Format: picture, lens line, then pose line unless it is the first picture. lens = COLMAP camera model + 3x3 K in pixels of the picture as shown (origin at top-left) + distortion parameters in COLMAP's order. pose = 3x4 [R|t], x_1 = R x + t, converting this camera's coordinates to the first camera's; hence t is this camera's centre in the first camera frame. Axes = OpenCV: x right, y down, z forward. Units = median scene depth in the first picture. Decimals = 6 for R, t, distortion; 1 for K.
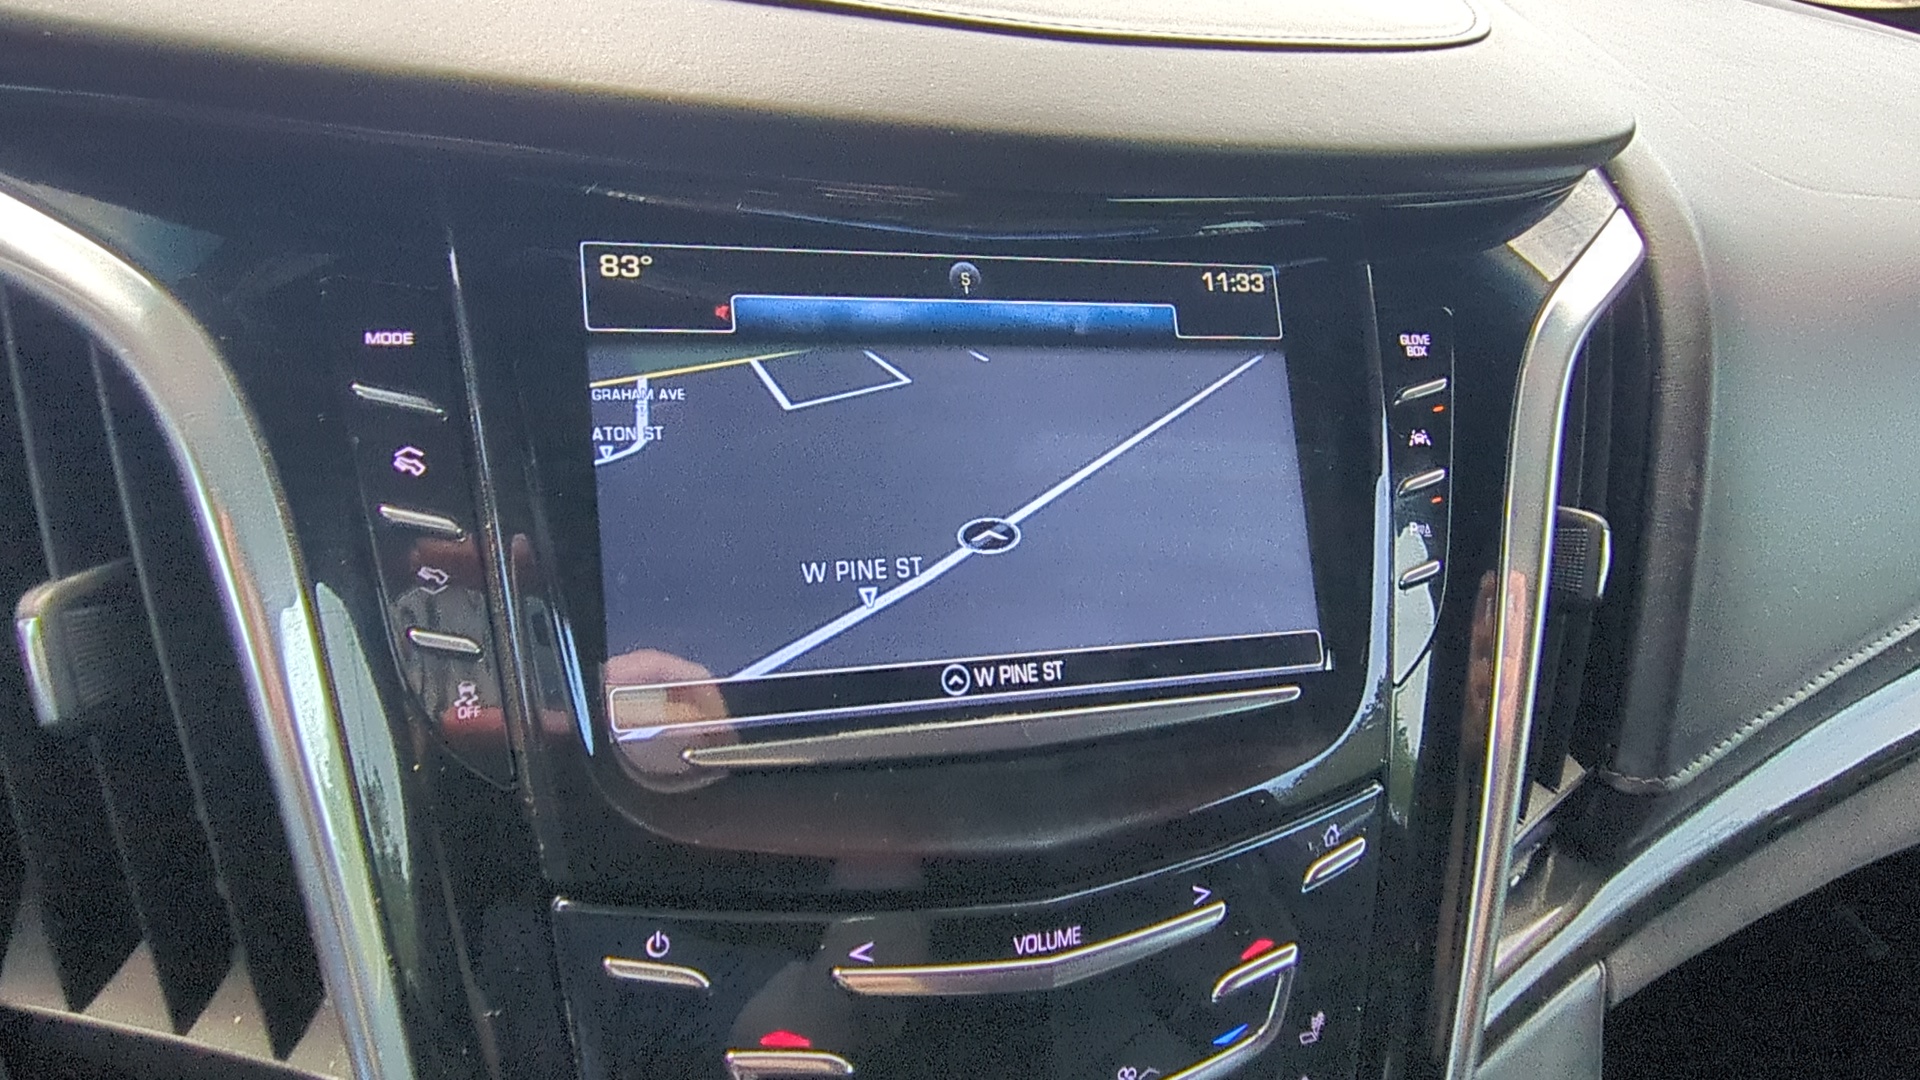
lens RADIAL K [[1336.8, 0, 960.1], [0, 1336.8, 508.7], [0, 0, 1]] dist [-0.014673, -0.013199]
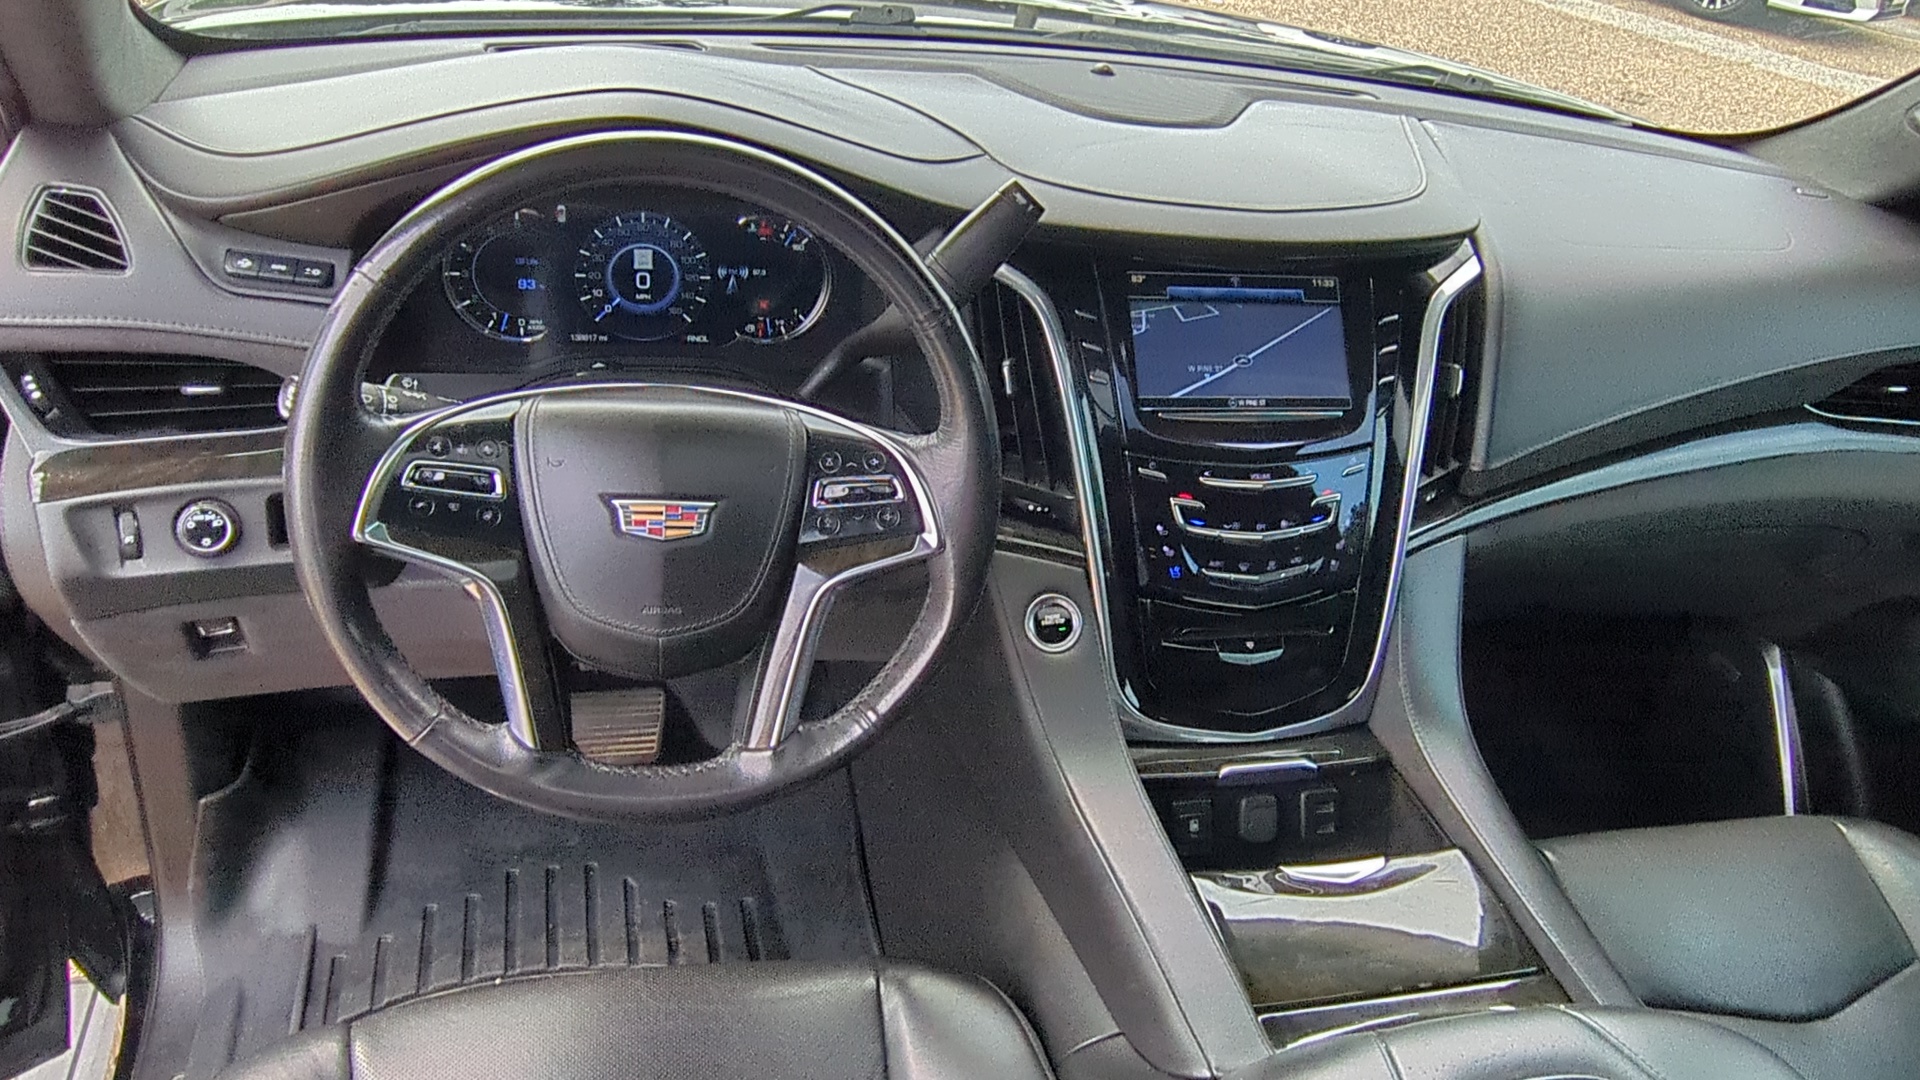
lens RADIAL K [[1336.8, 0, 970.3], [0, 1336.8, 527.7], [0, 0, 1]] dist [-0.014673, -0.013199]
pose [[0.993370, 0.010861, -0.114445, -0.256748], [-0.011370, 0.999928, -0.003794, 0.439926], [0.114395, 0.005070, 0.993422, -2.269452]]
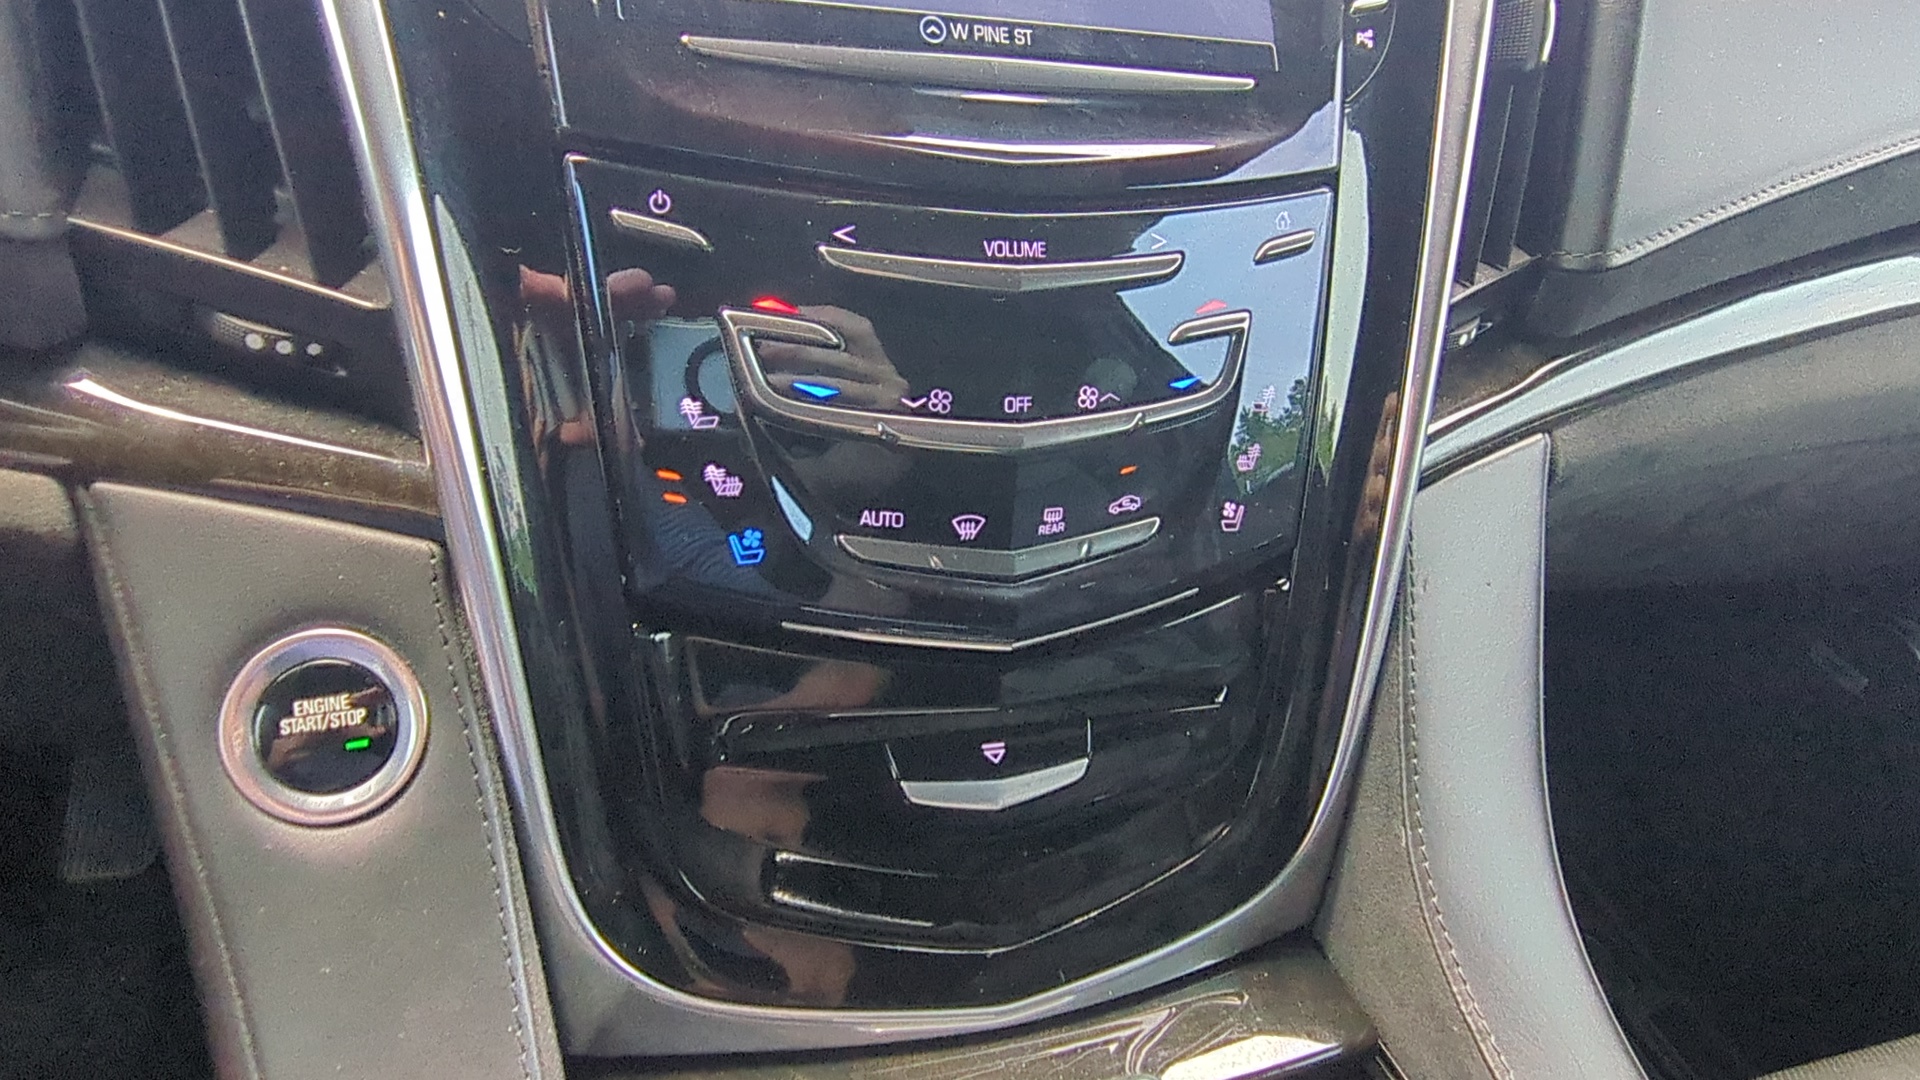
lens RADIAL K [[1336.8, 0, 967.8], [0, 1336.8, 534.1], [0, 0, 1]] dist [-0.014673, -0.013199]
pose [[0.999936, 0.001357, -0.011238, 0.036529], [-0.000861, 0.999034, 0.043943, 0.473089], [0.011287, -0.043930, 0.998971, -0.102707]]
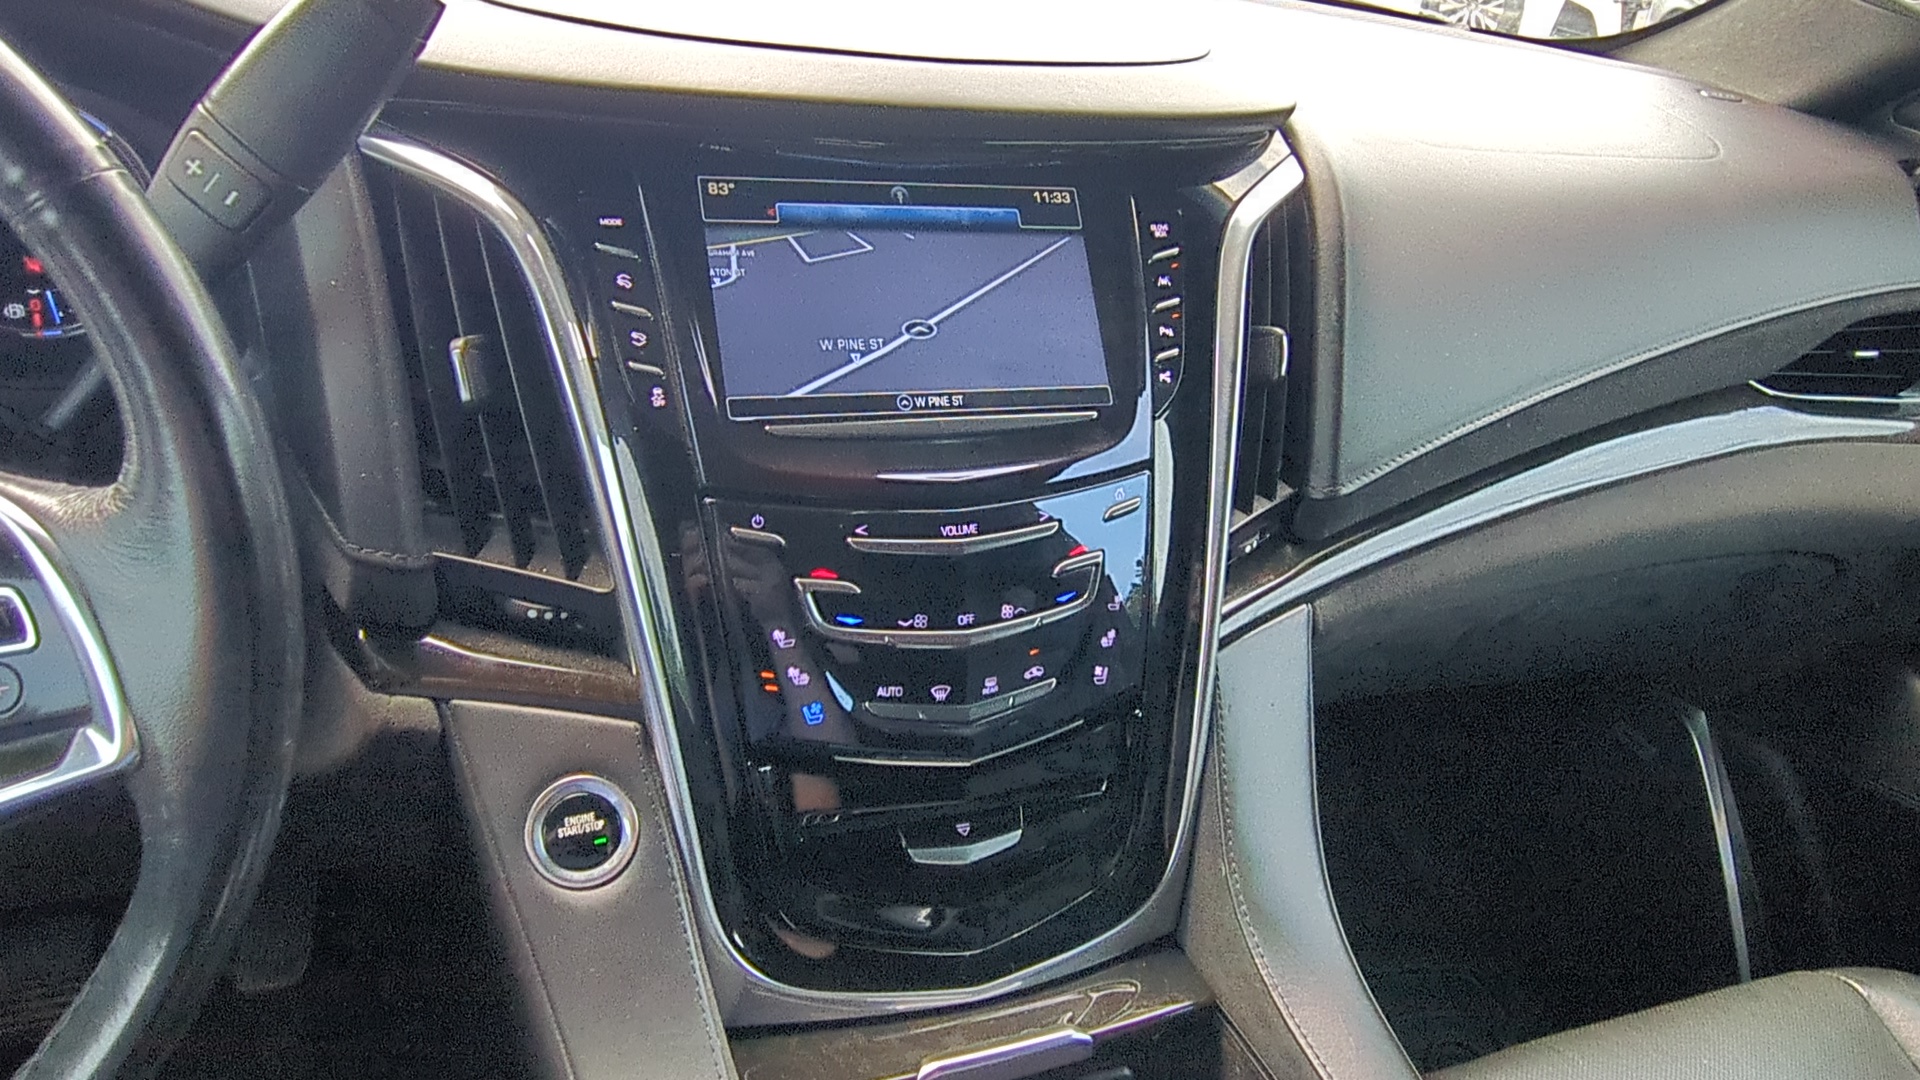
lens RADIAL K [[1336.8, 0, 961.6], [0, 1336.8, 532.6], [0, 0, 1]] dist [-0.014673, -0.013199]
pose [[0.998505, -0.051984, 0.016906, 0.033929], [0.052635, 0.997785, -0.040678, 0.375391], [-0.014754, 0.041507, 0.999029, -0.831674]]
